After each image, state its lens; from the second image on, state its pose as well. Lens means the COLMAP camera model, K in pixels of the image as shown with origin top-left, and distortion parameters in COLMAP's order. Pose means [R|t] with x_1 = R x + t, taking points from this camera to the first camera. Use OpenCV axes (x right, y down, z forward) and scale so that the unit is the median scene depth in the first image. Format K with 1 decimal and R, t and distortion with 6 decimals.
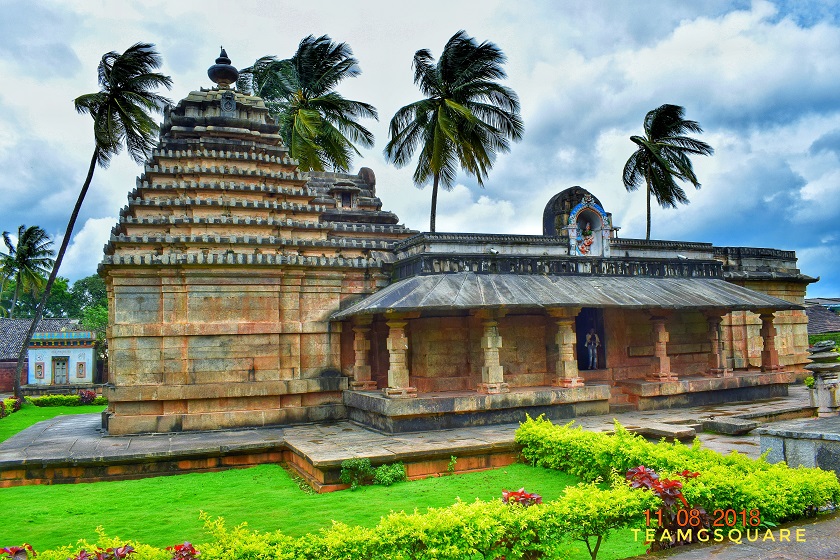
lens RADIAL K [[648.7, 0, 420.0], [0, 648.7, 280.0], [0, 0, 1]] dist [-0.109134, 0.000788]
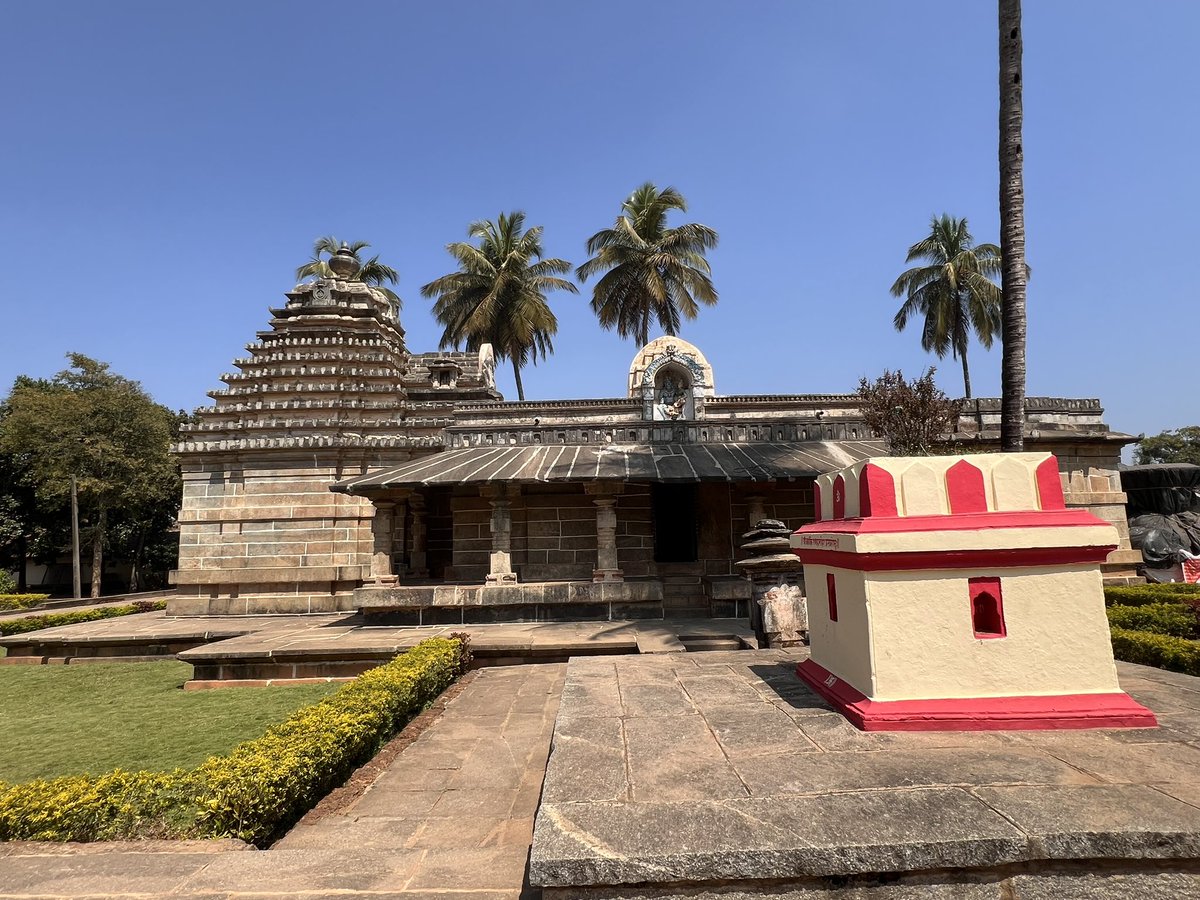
lens RADIAL K [[639.2, 0, 600.0], [0, 639.2, 450.0], [0, 0, 1]] dist [0.000903, -0.000097]
pose [[0.929462, -0.042678, -0.366440, 0.525370], [0.028680, 0.998639, -0.043564, 0.035019], [0.367801, 0.029982, 0.929421, 0.249962]]
